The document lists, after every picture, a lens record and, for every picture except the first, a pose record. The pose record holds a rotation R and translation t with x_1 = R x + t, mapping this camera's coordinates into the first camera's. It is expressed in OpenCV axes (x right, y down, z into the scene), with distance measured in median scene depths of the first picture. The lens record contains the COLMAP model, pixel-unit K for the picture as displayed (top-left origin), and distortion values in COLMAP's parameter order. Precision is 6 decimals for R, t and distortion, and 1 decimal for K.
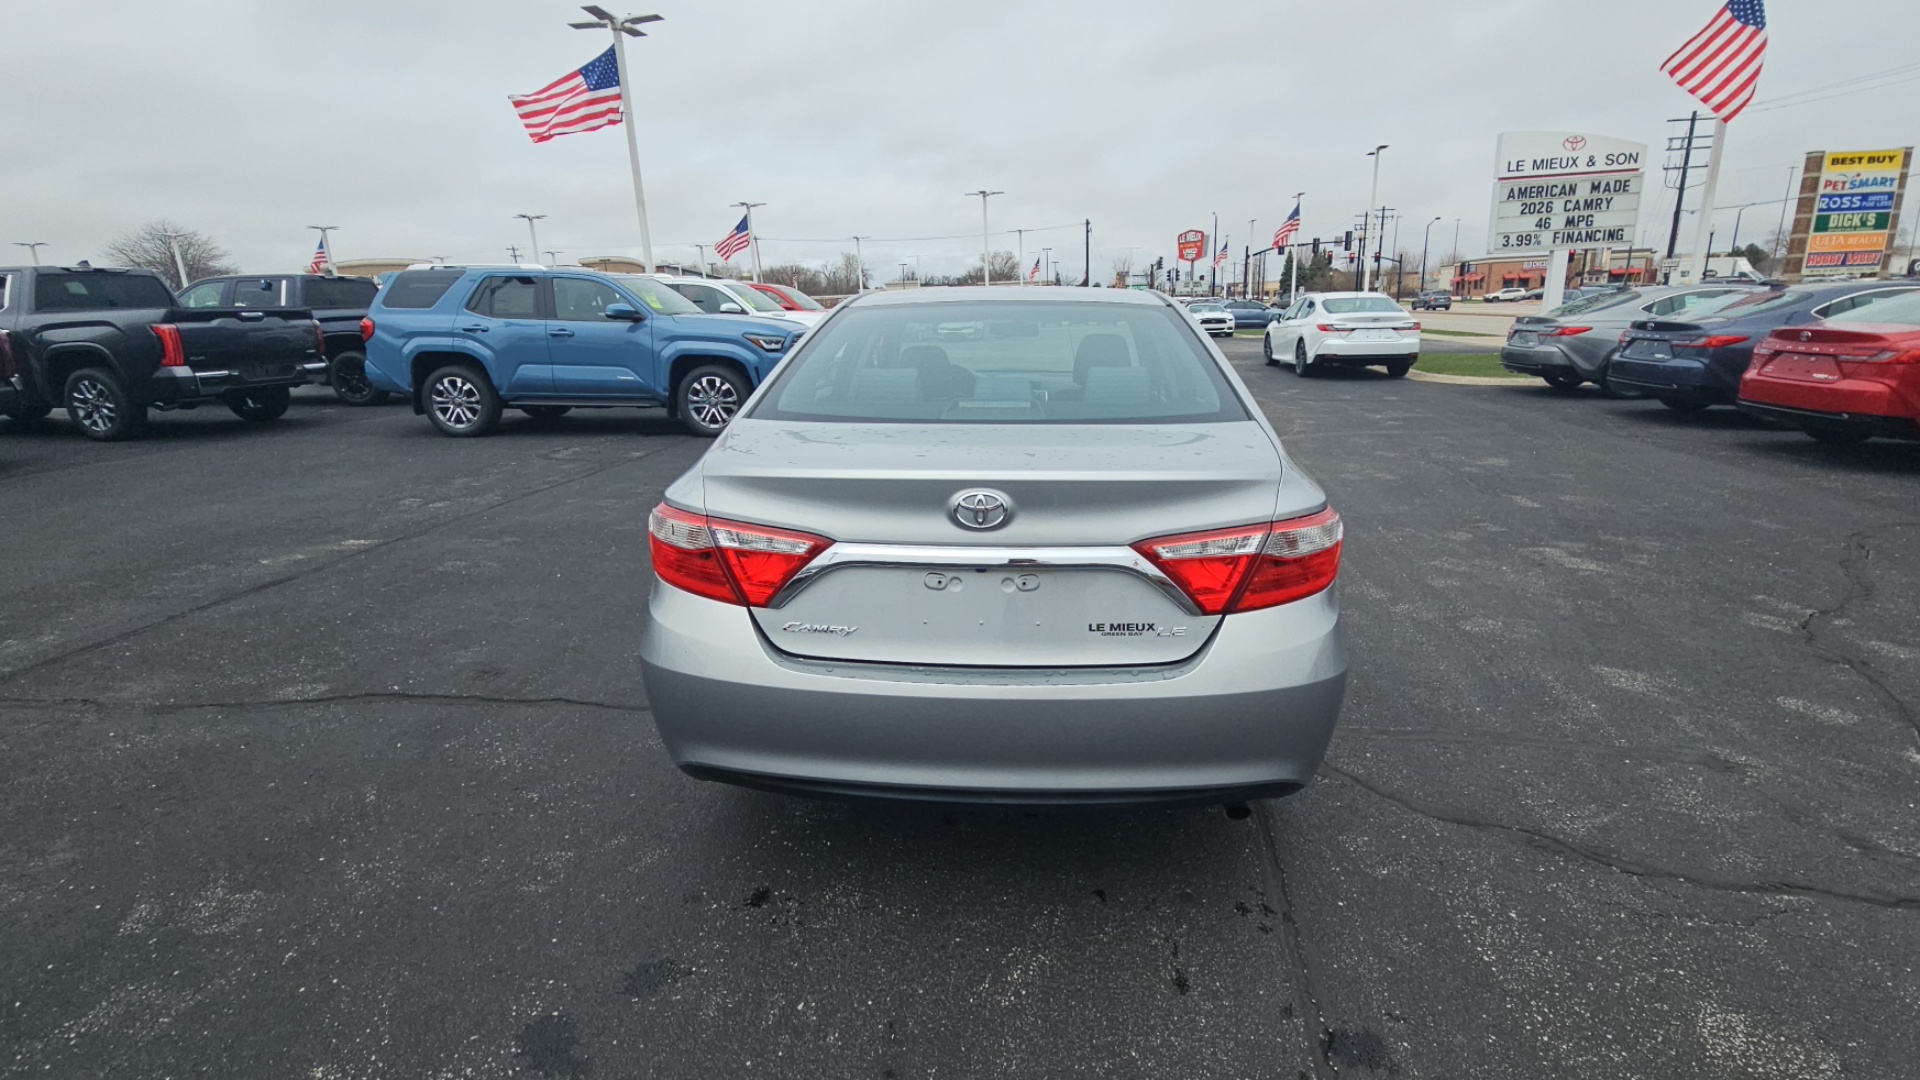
lens RADIAL K [[854.1, 0, 980.2], [0, 854.1, 567.9], [0, 0, 1]] dist [0.006066, -0.005857]
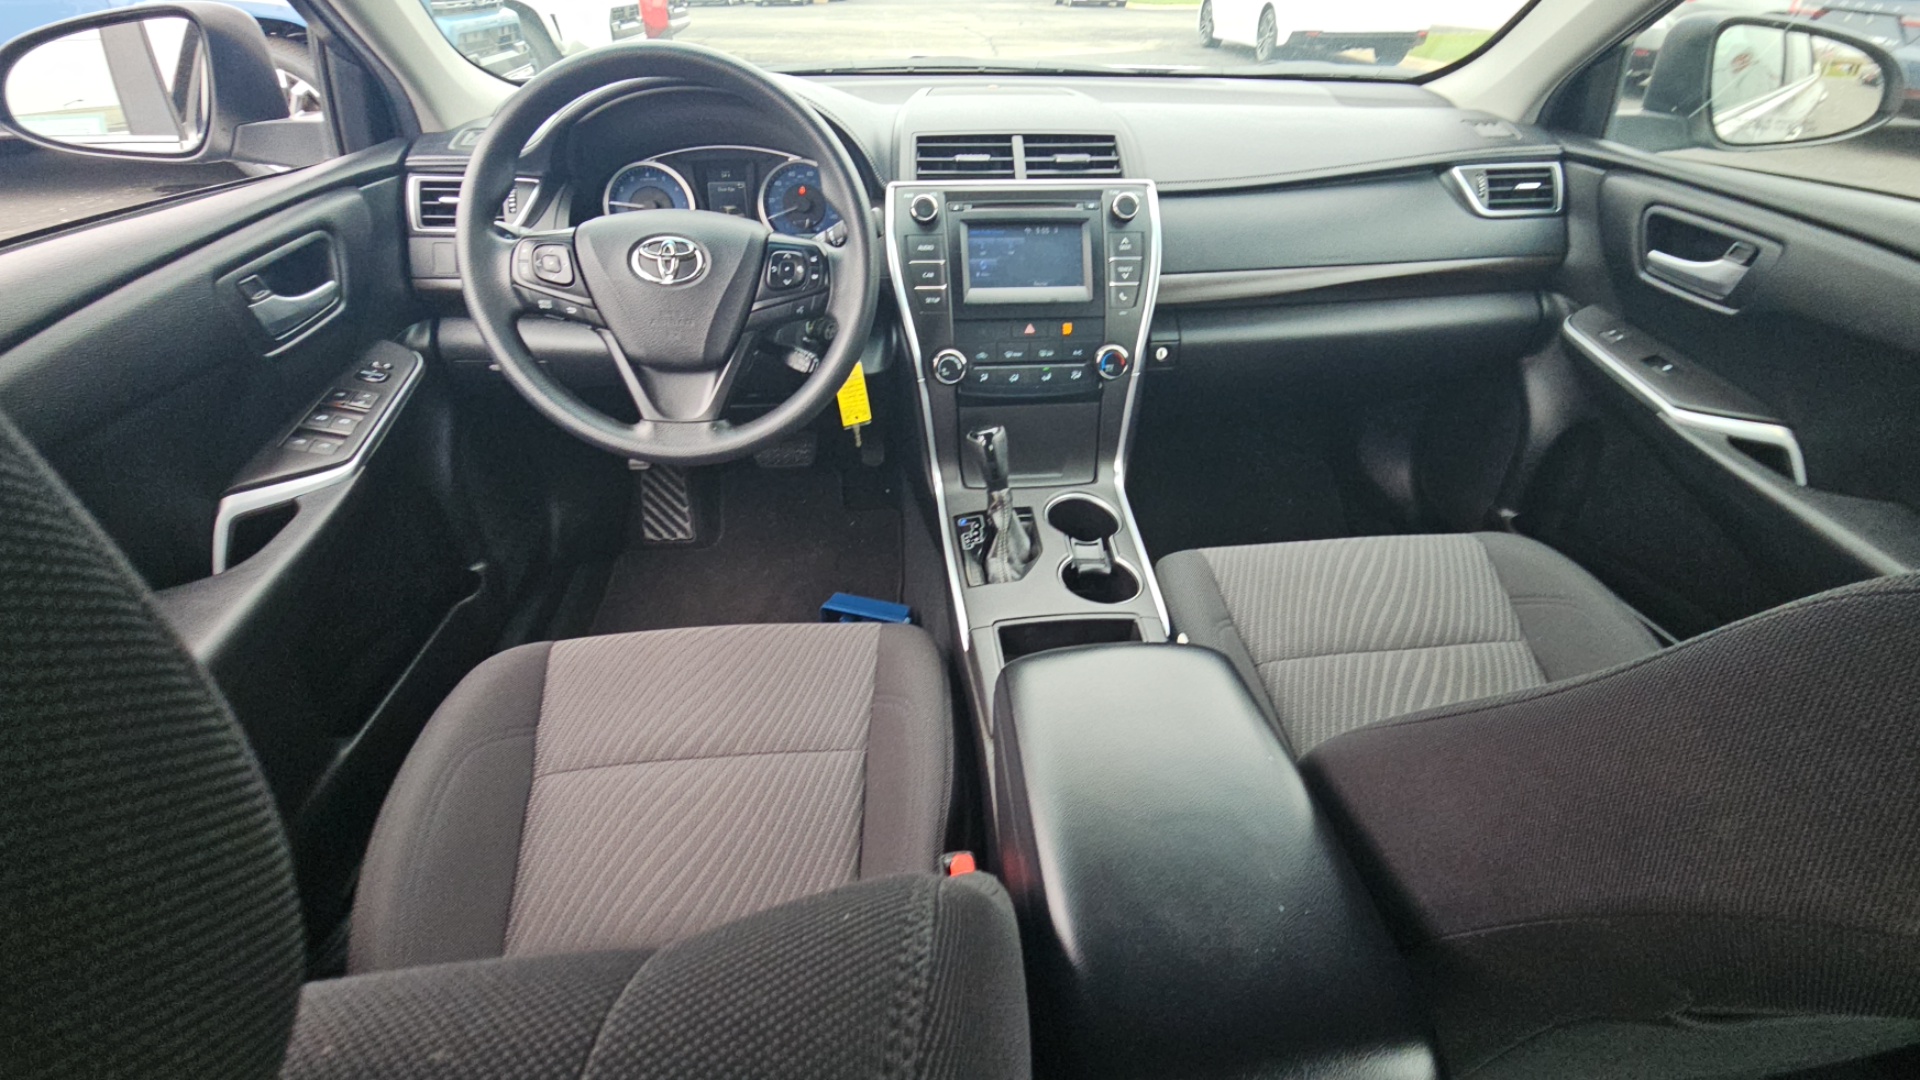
lens RADIAL K [[854.1, 0, 993.7], [0, 854.1, 556.3], [0, 0, 1]] dist [0.006066, -0.005857]
pose [[0.984248, -0.084919, 0.155063, -0.001464], [0.034099, 0.951804, 0.304807, -0.089899], [-0.173474, -0.294718, 0.939706, 0.374909]]
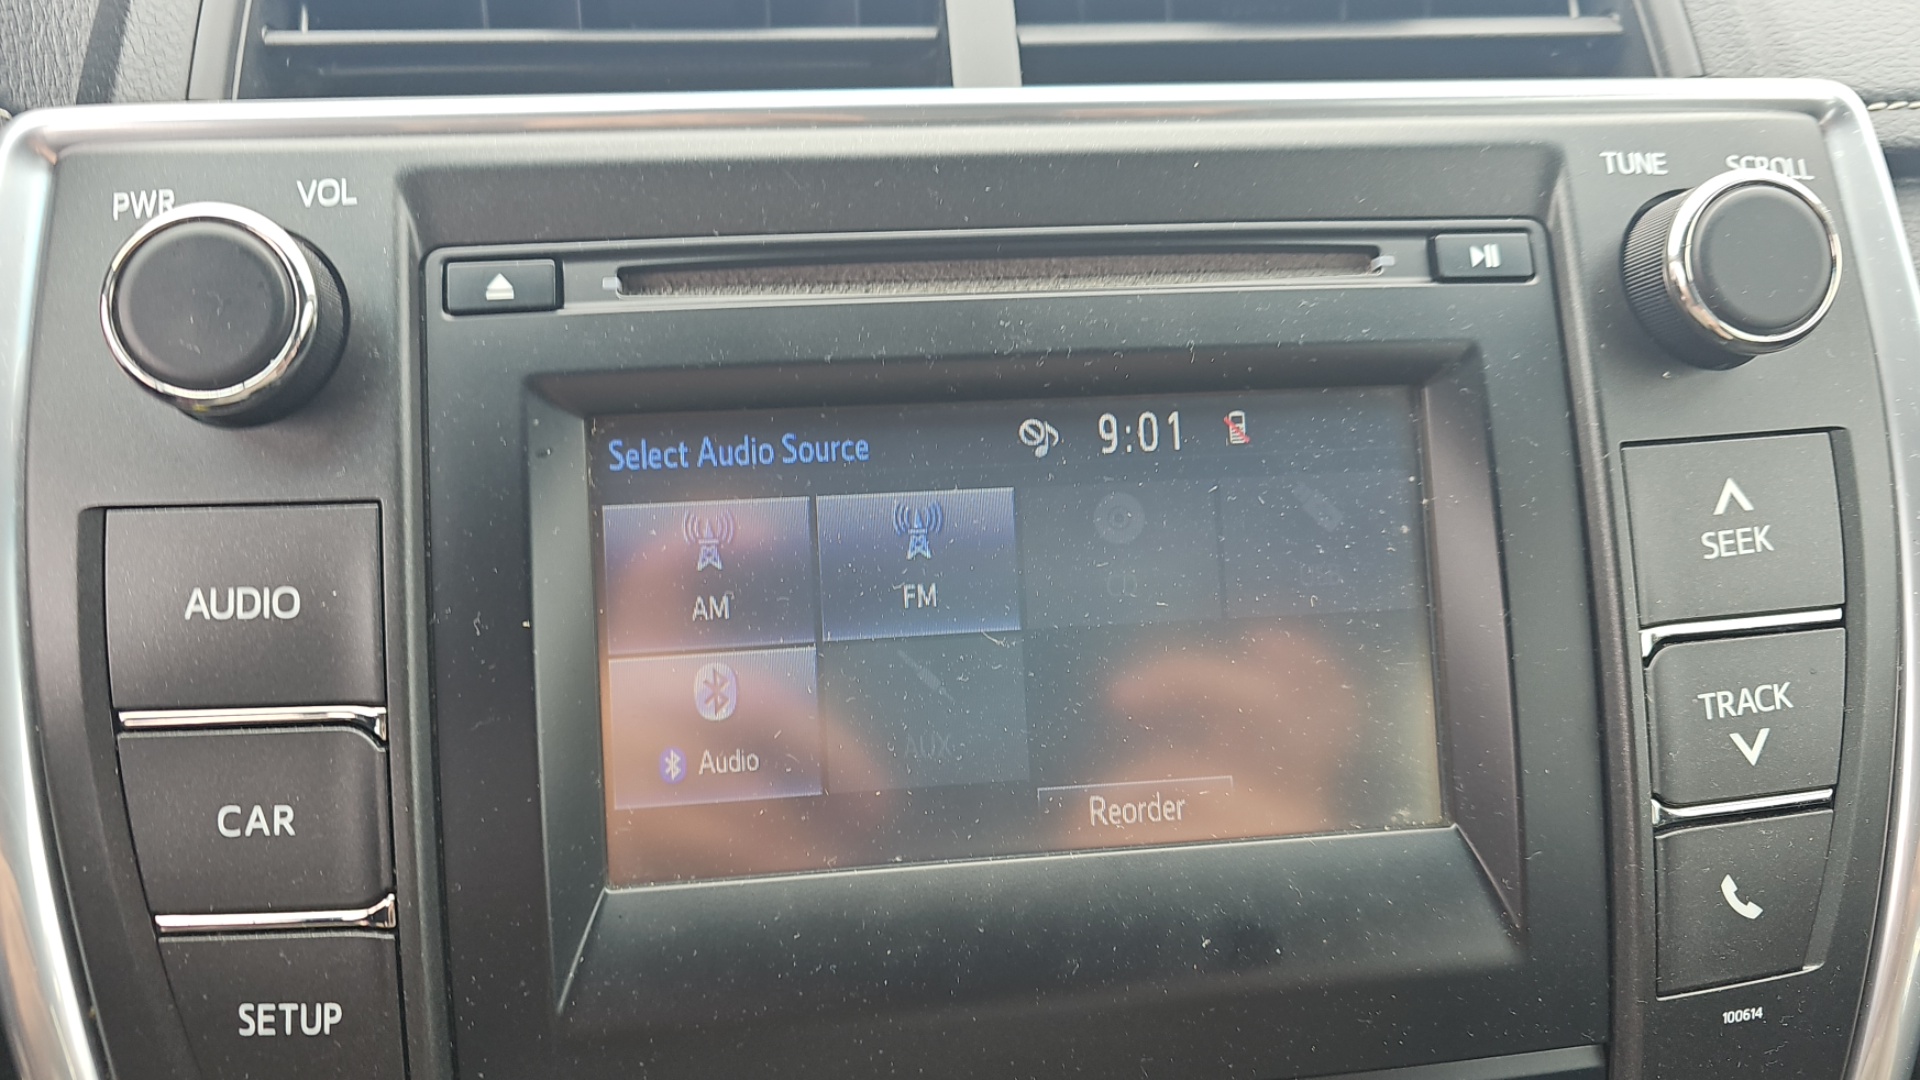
lens RADIAL K [[1405.2, 0, 965.5], [0, 1405.2, 507.9], [0, 0, 1]] dist [0.037210, -0.047700]
pose [[0.981206, -0.076067, 0.177339, 0.023309], [0.040682, 0.979913, 0.195230, -0.102745], [-0.188627, -0.184346, 0.964591, 0.492509]]
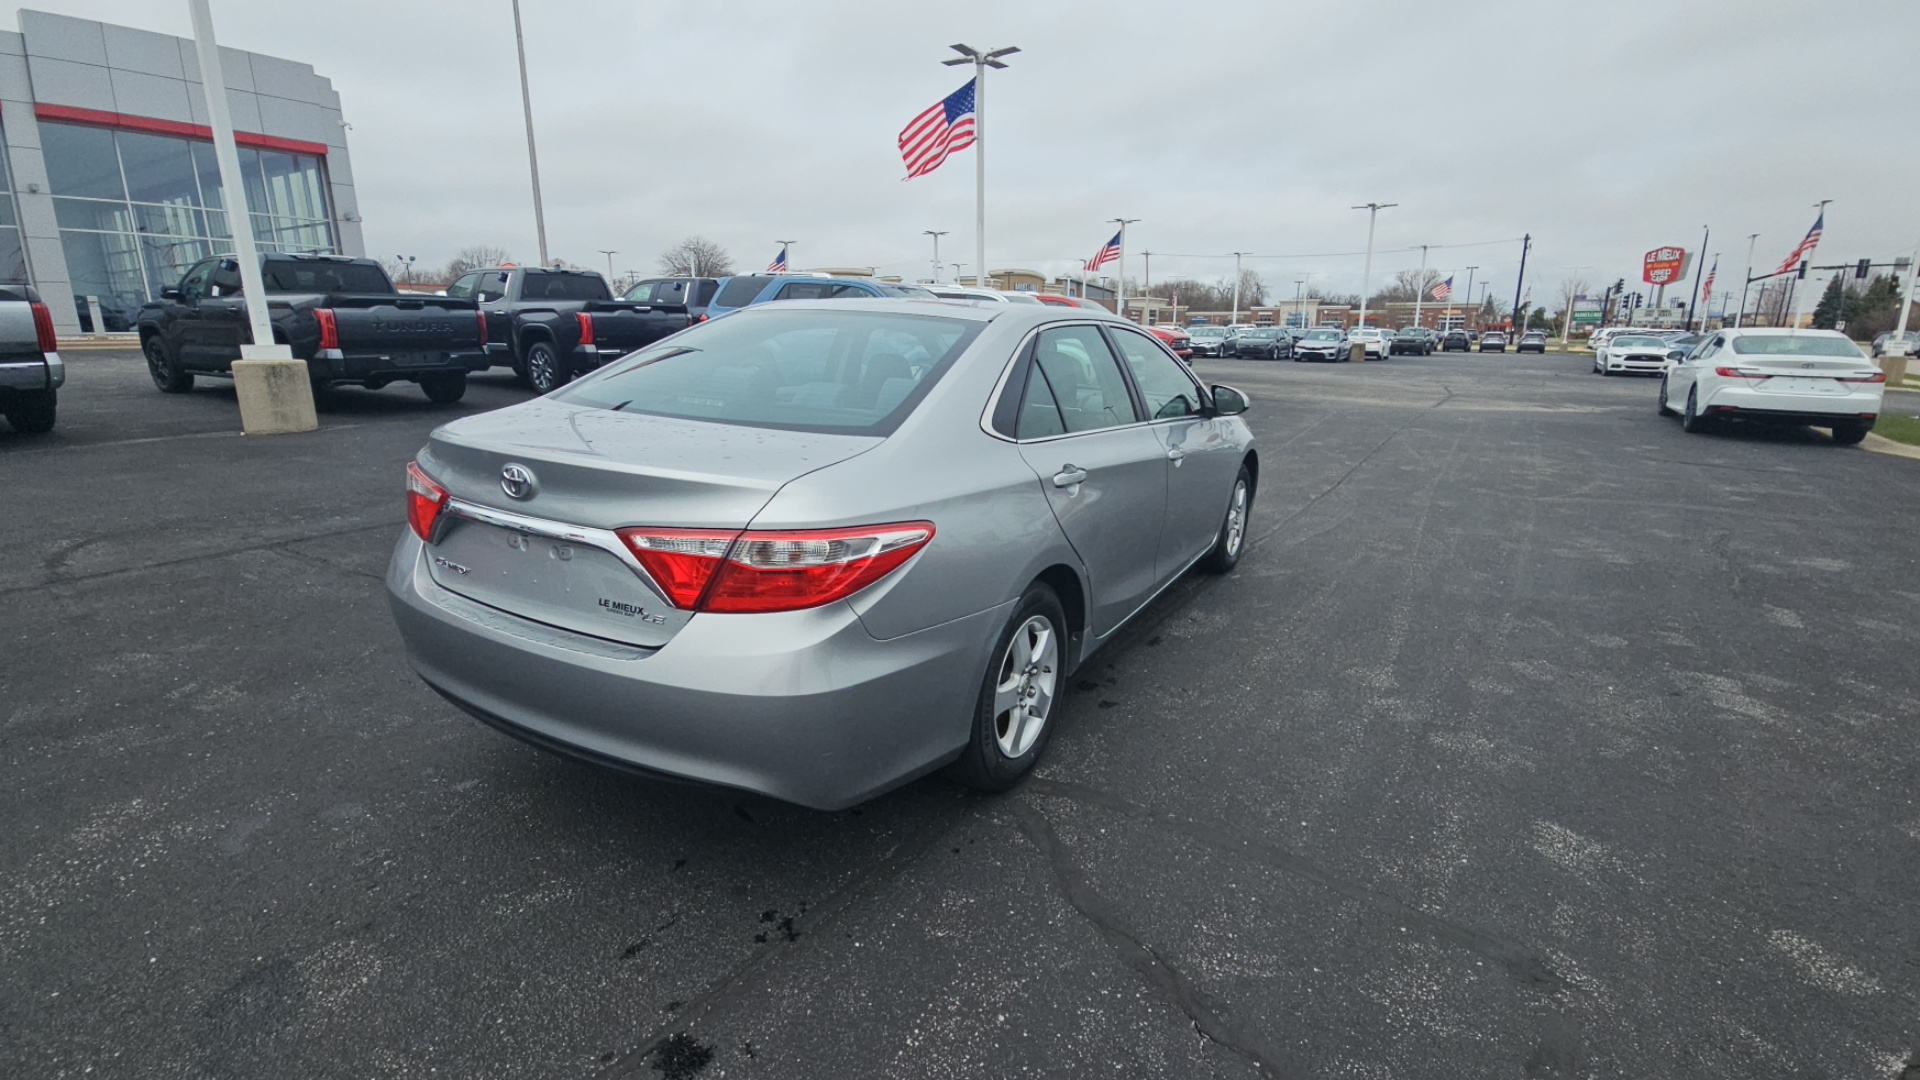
lens RADIAL K [[854.1, 0, 975.3], [0, 854.1, 567.7], [0, 0, 1]] dist [0.006066, -0.005857]
pose [[0.902535, 0.155089, -0.401718, 0.194548], [-0.161303, 0.986731, 0.018543, -0.014017], [0.399263, 0.048063, 0.915576, 0.035627]]
